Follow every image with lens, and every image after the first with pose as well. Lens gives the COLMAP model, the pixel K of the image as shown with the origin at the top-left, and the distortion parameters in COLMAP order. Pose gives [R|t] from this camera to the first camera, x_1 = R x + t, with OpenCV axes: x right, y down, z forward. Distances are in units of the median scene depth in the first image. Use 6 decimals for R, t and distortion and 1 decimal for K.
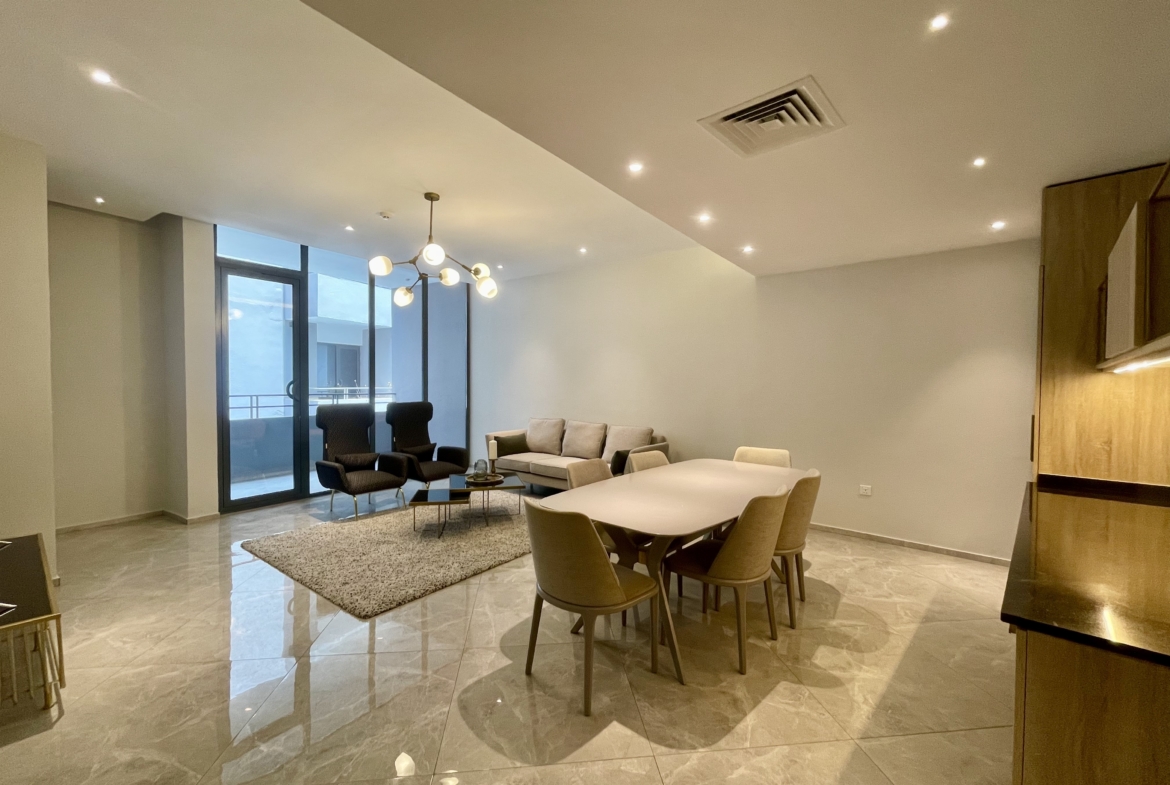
lens RADIAL K [[448.3, 0, 585.0], [0, 448.3, 388.6], [0, 0, 1]] dist [0.000720, 0.000032]
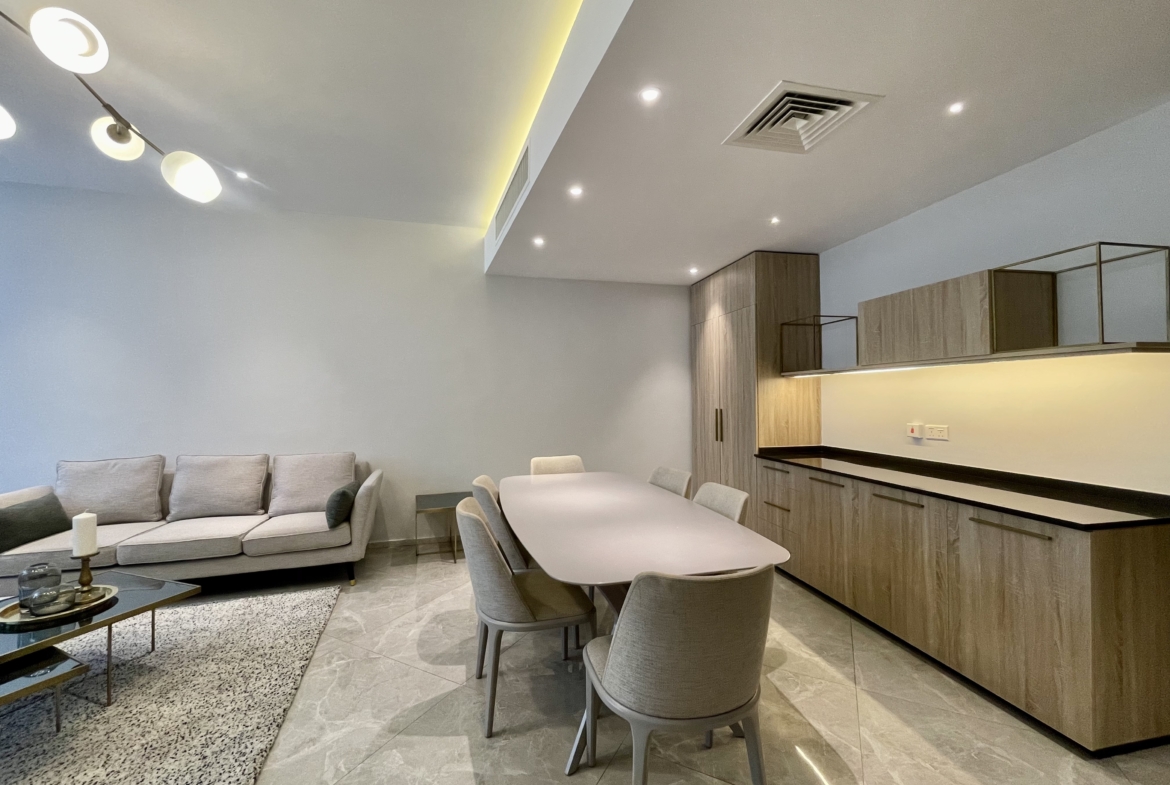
lens RADIAL K [[458.7, 0, 581.9], [0, 458.7, 392.9], [0, 0, 1]] dist [0.000196, -0.000206]
pose [[0.596494, -0.008099, 0.802577, -0.334432], [0.023076, 0.999709, -0.007062, 0.007586], [-0.802286, 0.022733, 0.596507, 0.371962]]
